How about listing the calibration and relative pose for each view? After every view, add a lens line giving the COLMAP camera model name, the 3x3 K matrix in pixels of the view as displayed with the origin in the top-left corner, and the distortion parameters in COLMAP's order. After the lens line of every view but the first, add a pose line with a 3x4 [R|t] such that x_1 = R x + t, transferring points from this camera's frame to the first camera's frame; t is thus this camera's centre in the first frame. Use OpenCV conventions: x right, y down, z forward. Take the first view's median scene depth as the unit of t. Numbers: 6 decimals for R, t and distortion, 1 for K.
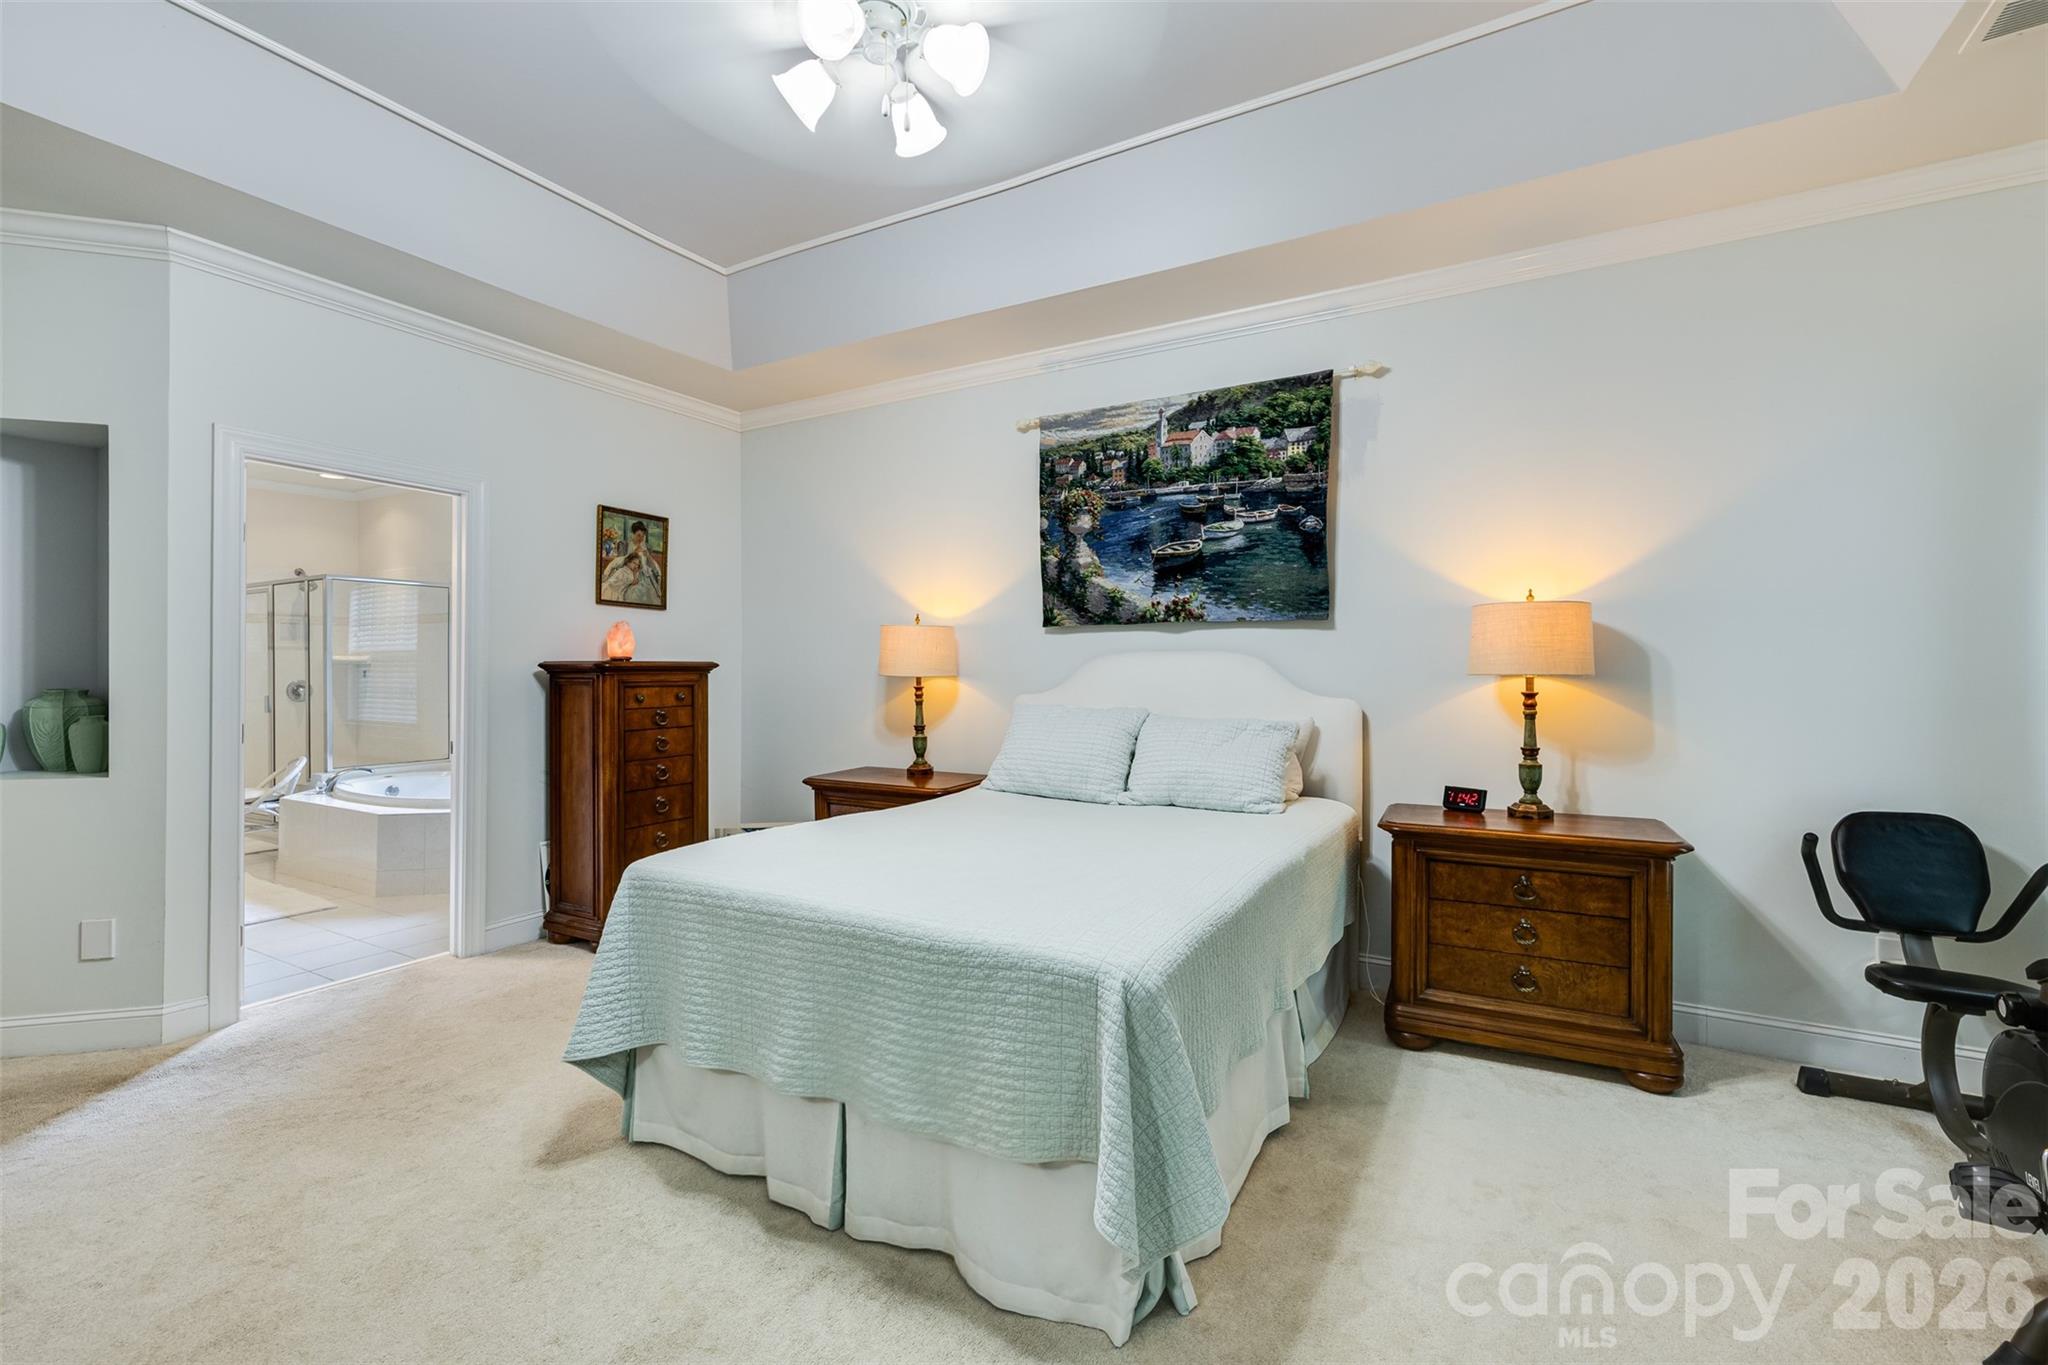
lens RADIAL K [[869.0, 0, 1020.7], [0, 869.0, 673.1], [0, 0, 1]] dist [-0.001871, -0.000051]
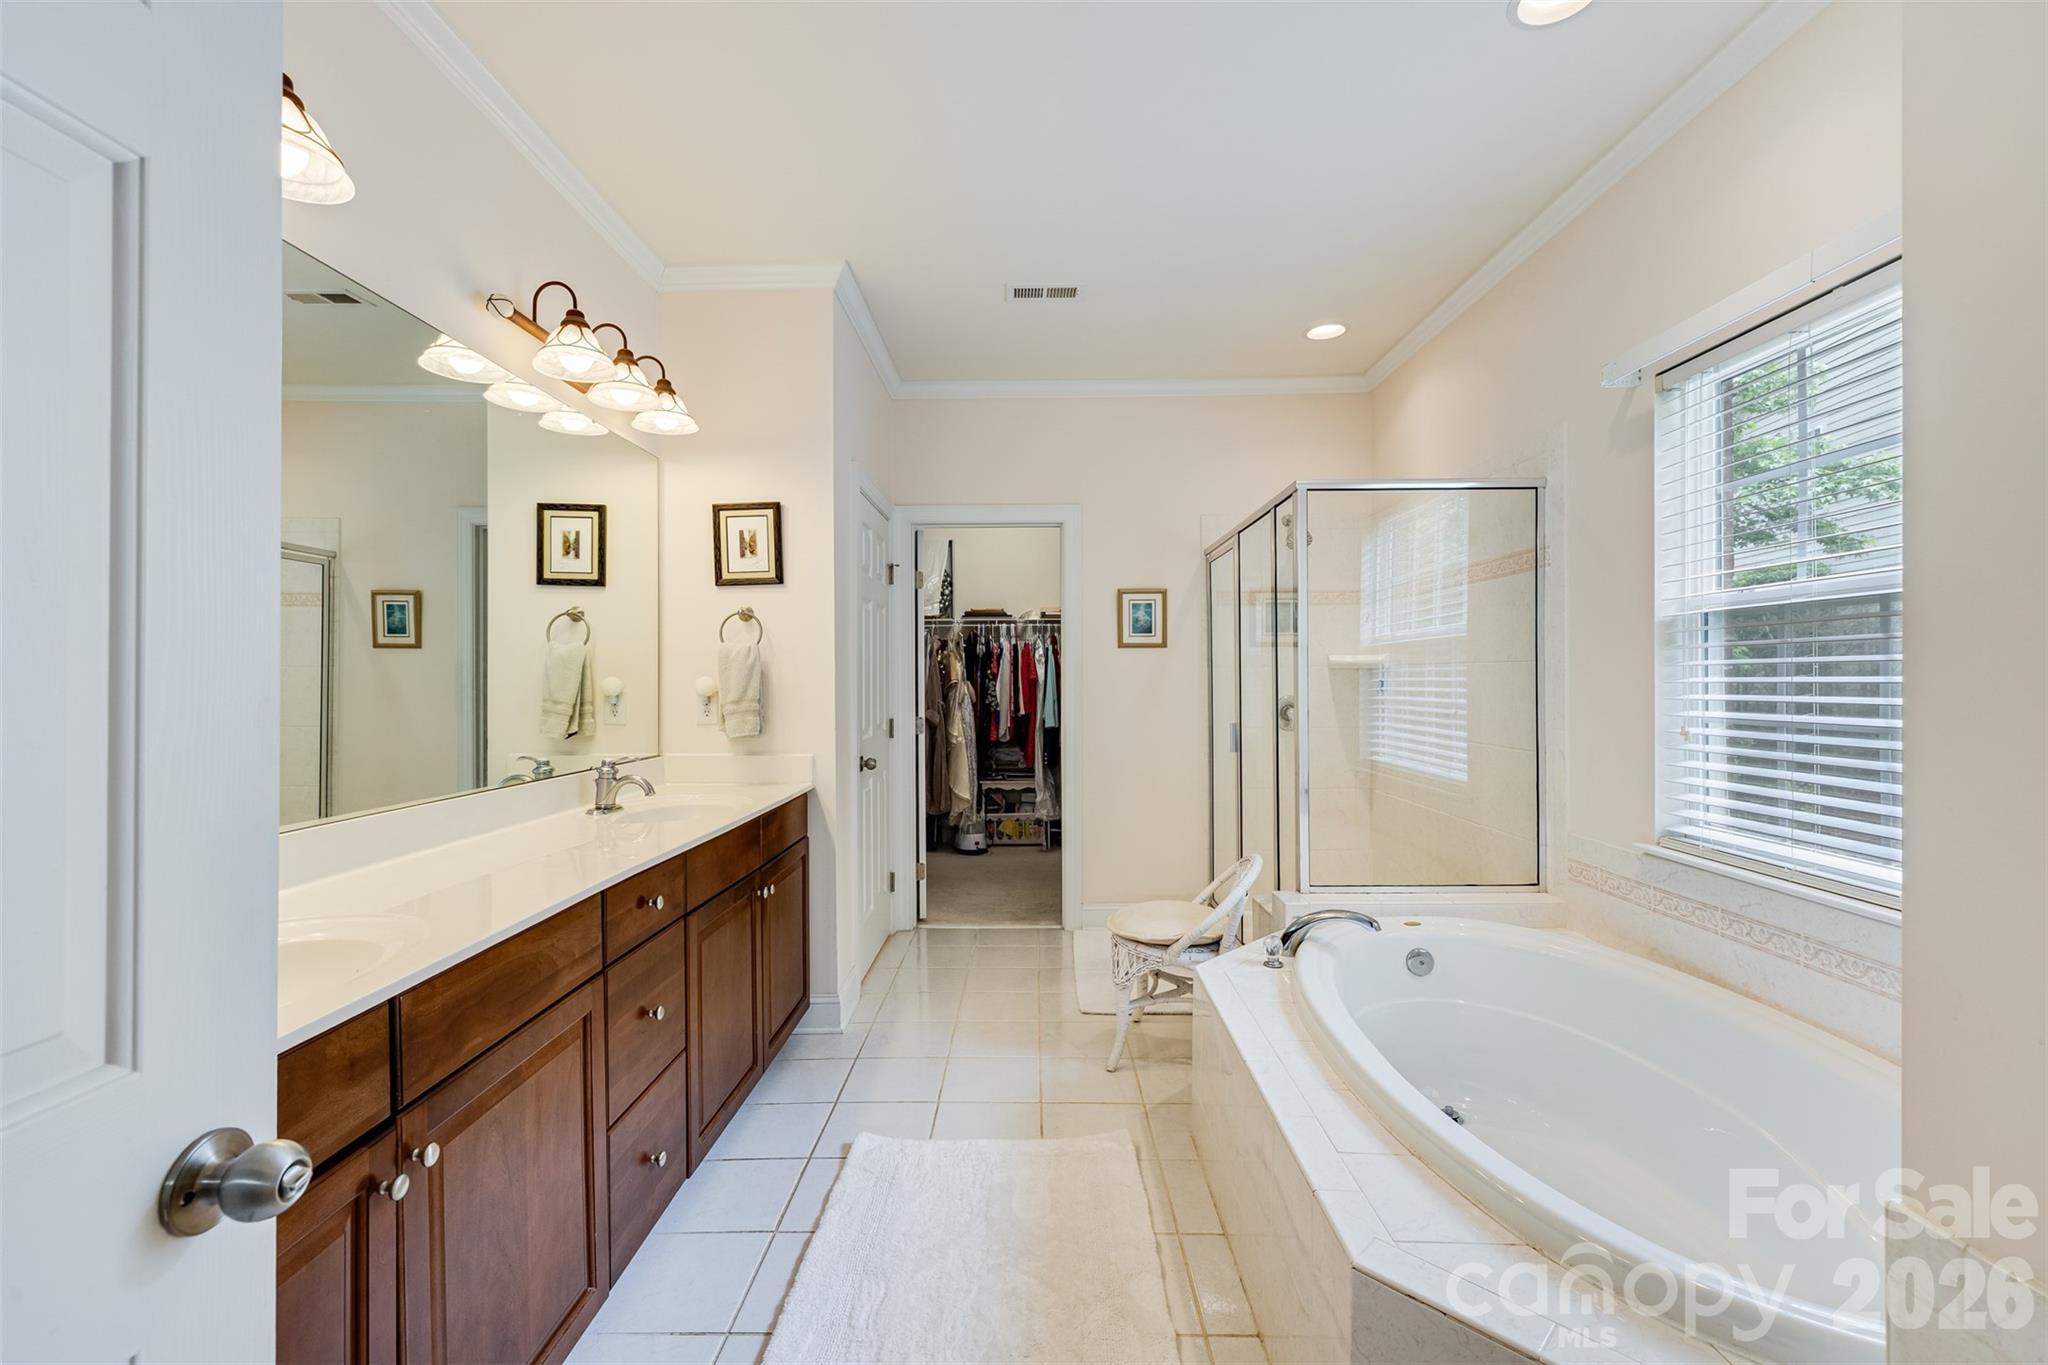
lens RADIAL K [[869.0, 0, 1020.7], [0, 869.0, 673.1], [0, 0, 1]] dist [-0.001871, -0.000051]
pose [[0.477598, -0.009604, -0.878526, -0.390881], [0.002459, 0.999951, -0.009594, -0.002546], [0.878575, 0.002422, 0.477598, 0.551317]]
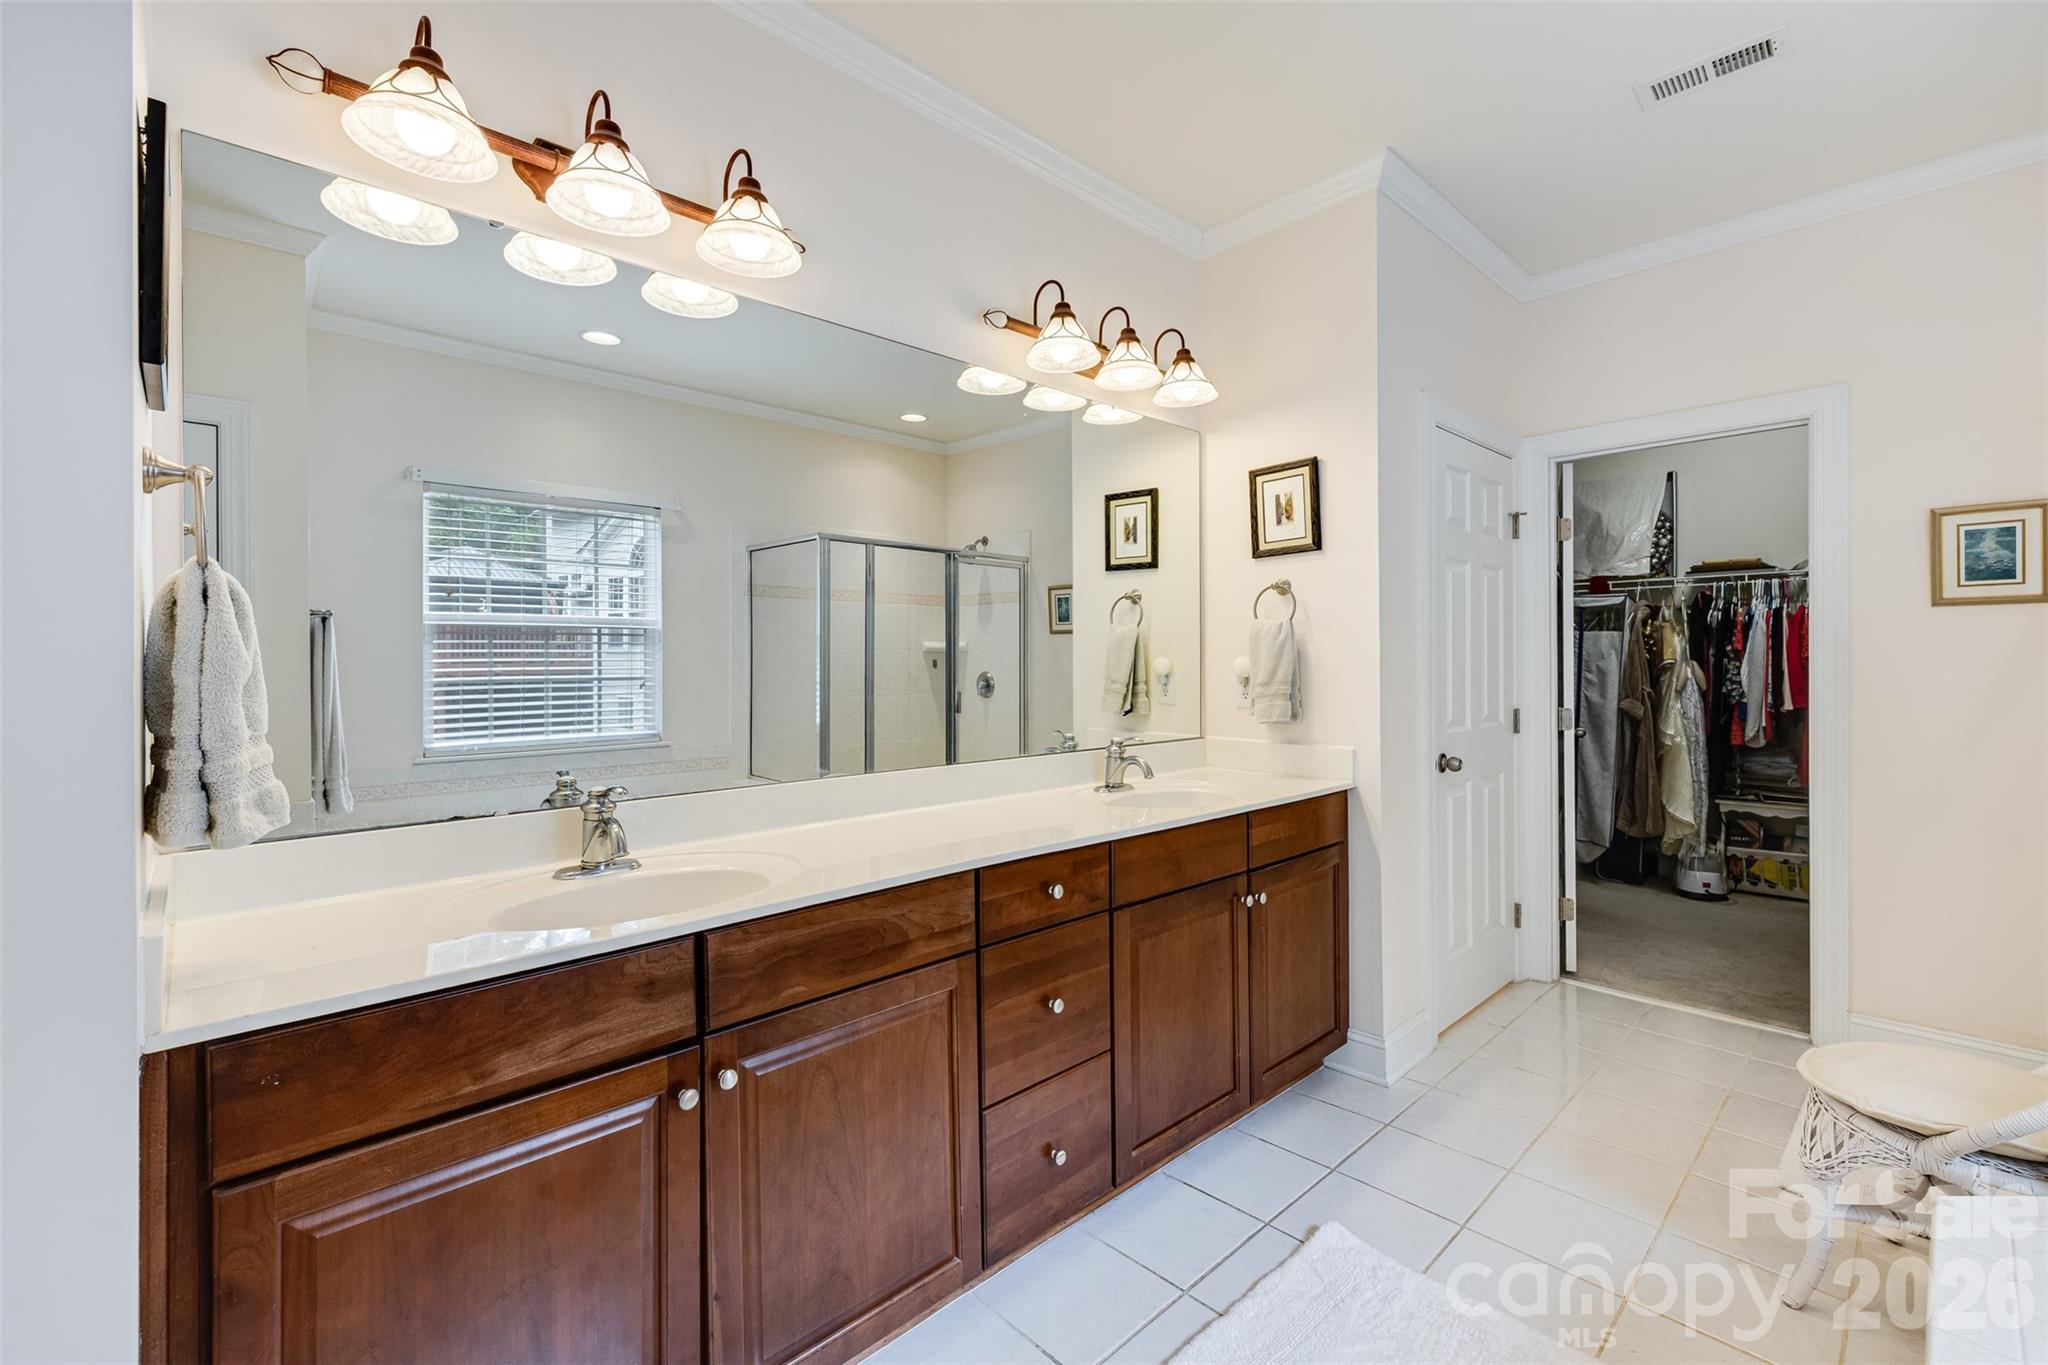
lens RADIAL K [[874.4, 0, 1022.6], [0, 874.4, 661.0], [0, 0, 1]] dist [-0.000581, 0.000180]
pose [[-0.292611, -0.001456, -0.956230, -0.428744], [0.001421, 0.999997, -0.001957, -0.002573], [0.956230, -0.001932, -0.292608, 0.647945]]
